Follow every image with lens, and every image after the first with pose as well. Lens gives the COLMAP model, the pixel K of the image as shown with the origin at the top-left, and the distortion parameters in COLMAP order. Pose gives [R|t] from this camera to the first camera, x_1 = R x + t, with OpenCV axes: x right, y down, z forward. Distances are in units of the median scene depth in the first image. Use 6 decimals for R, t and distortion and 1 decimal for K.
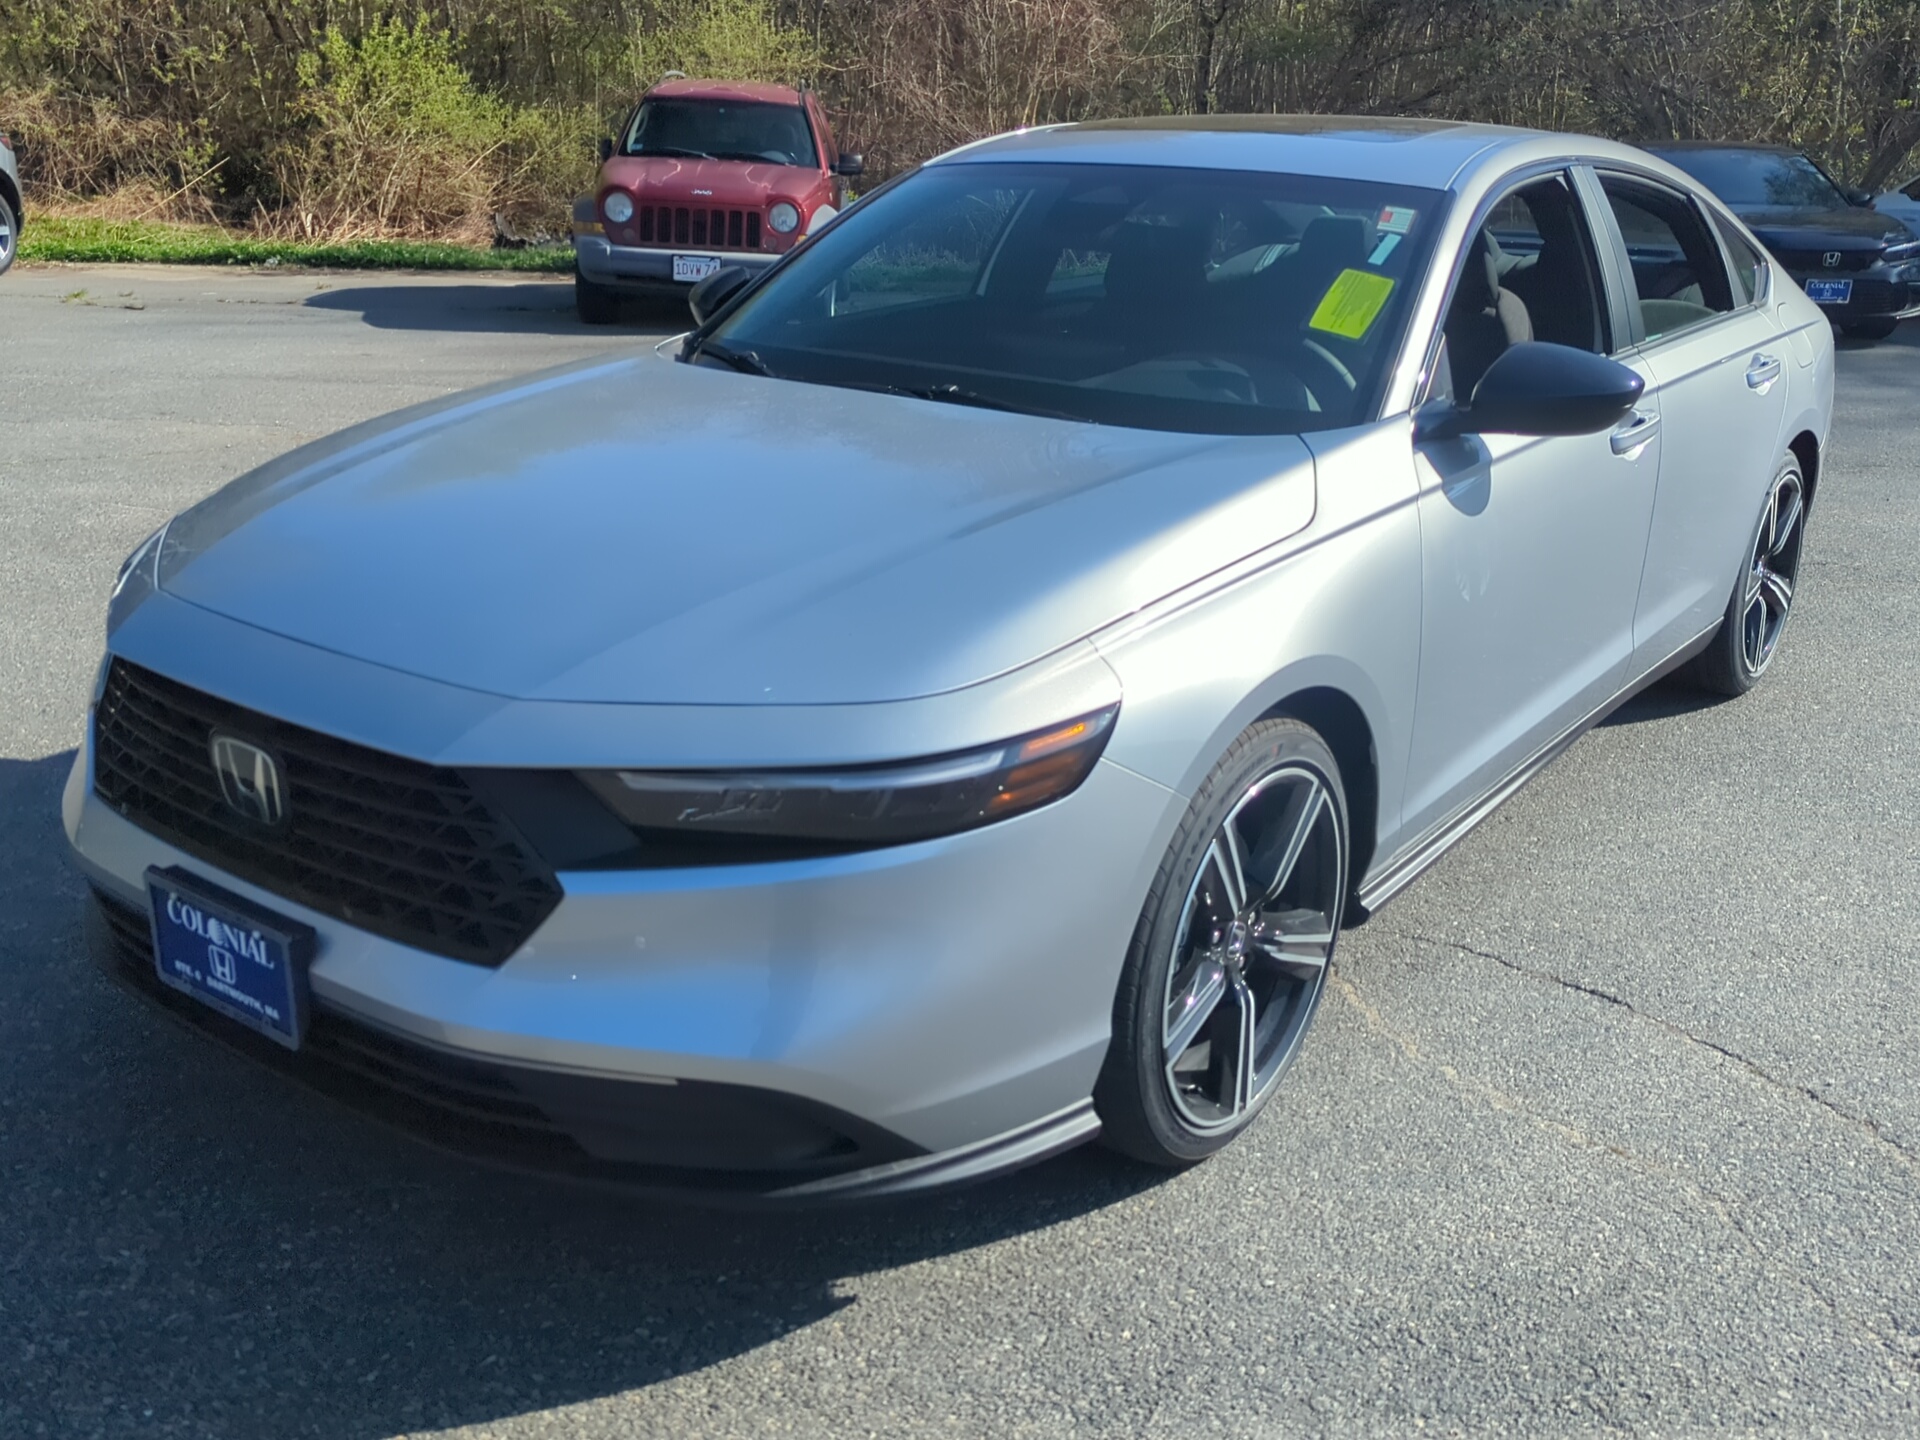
lens RADIAL K [[1784.4, 0, 951.4], [0, 1784.4, 694.0], [0, 0, 1]] dist [0.055715, 0.000000]
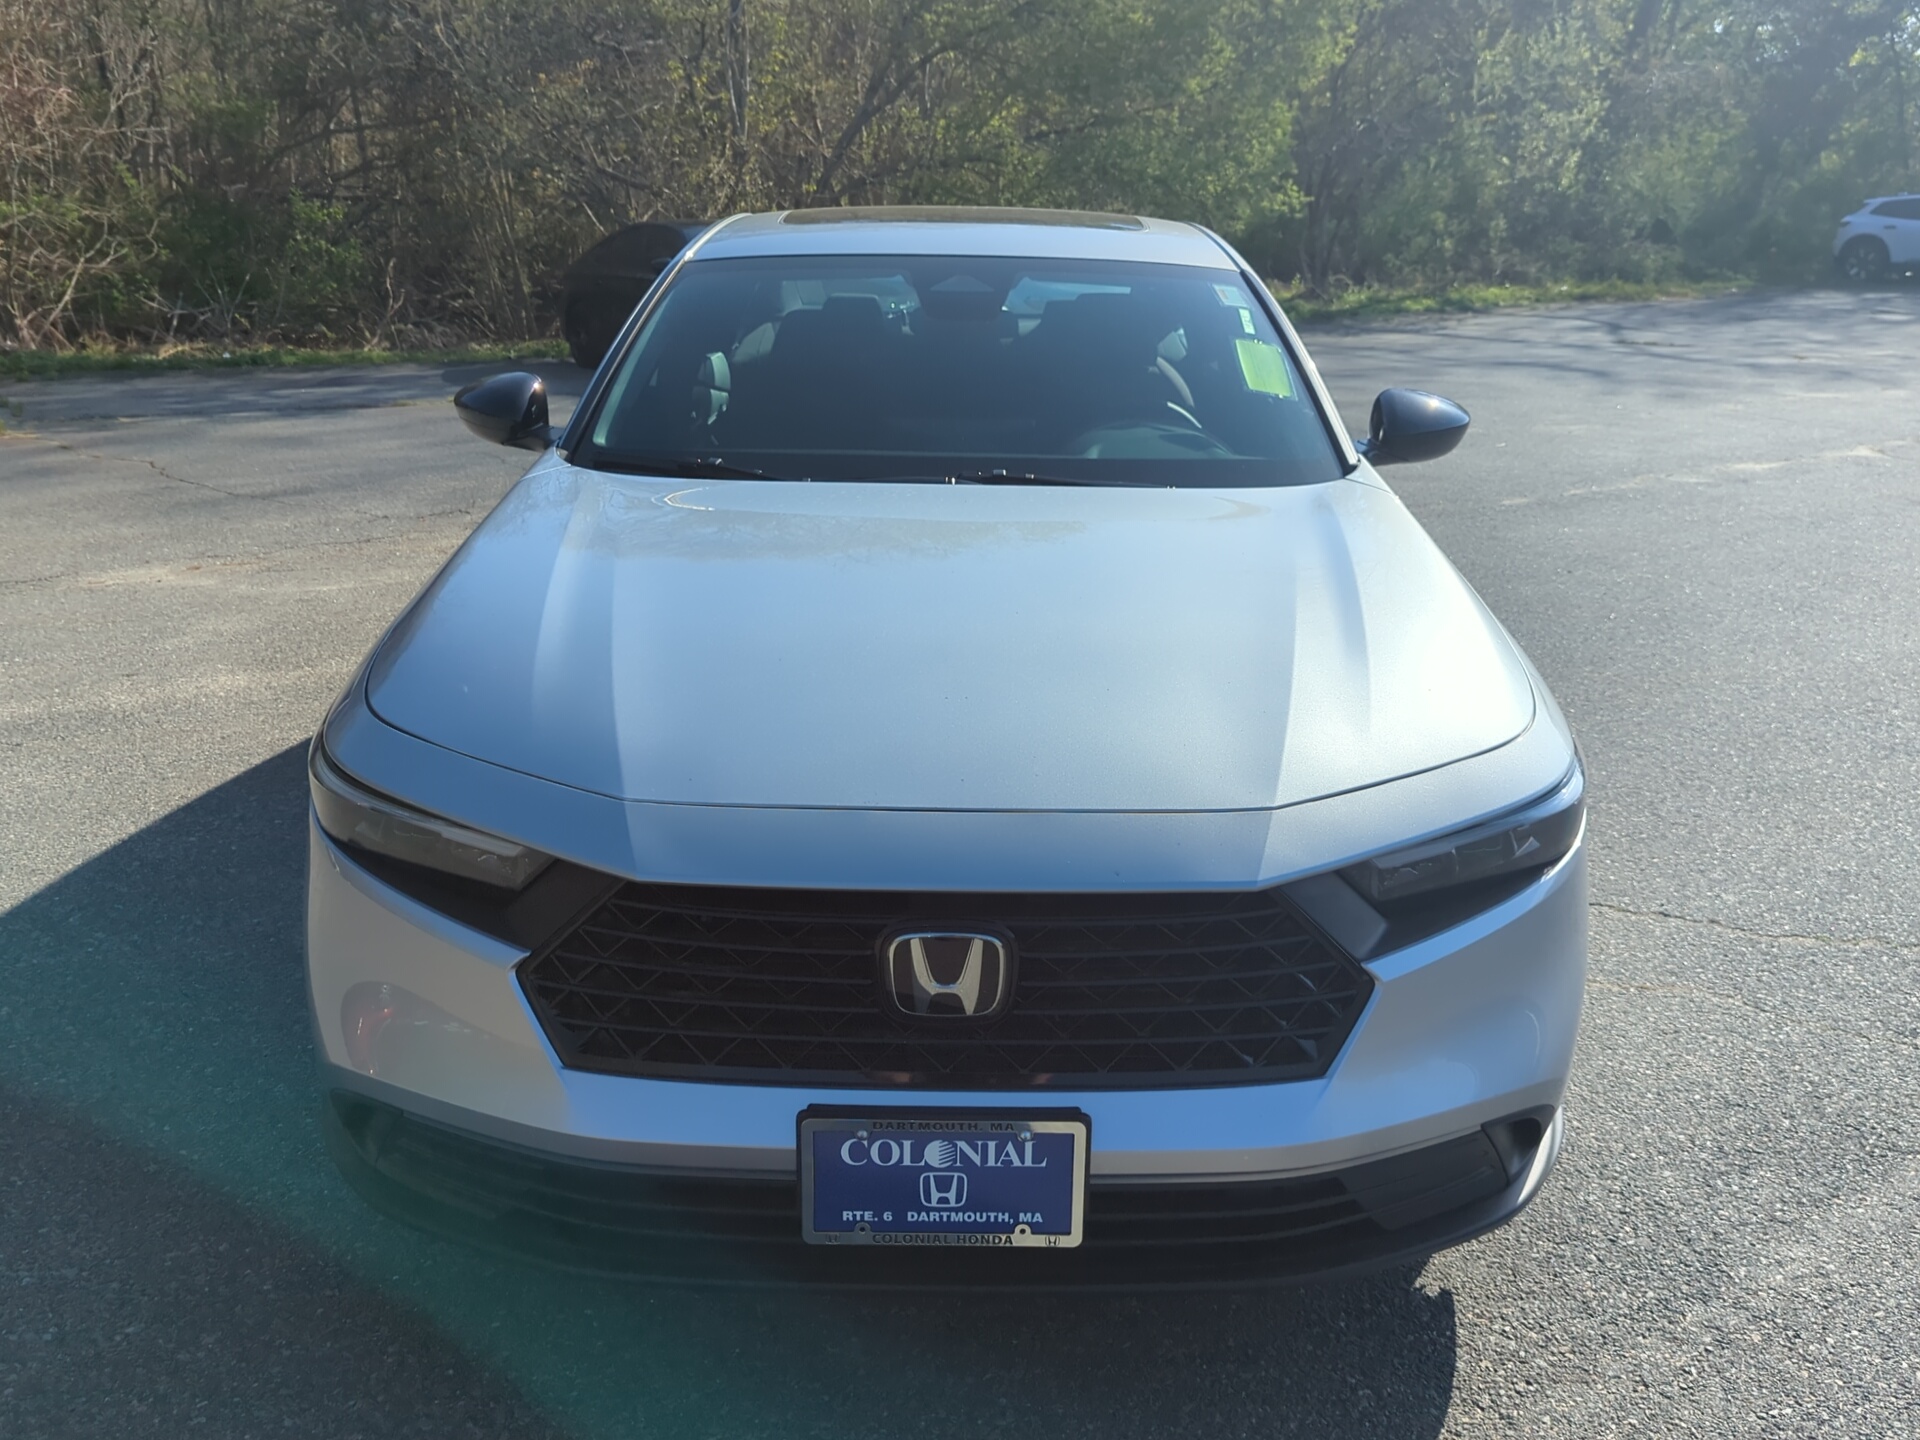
lens RADIAL K [[1720.1, 0, 959.3], [0, 1720.1, 703.0], [0, 0, 1]] dist [0.073560, -0.075890]
pose [[0.795051, -0.183261, 0.578195, -0.844519], [0.195326, 0.979840, 0.041981, -0.118357], [-0.574231, 0.079560, 0.814818, 0.282802]]
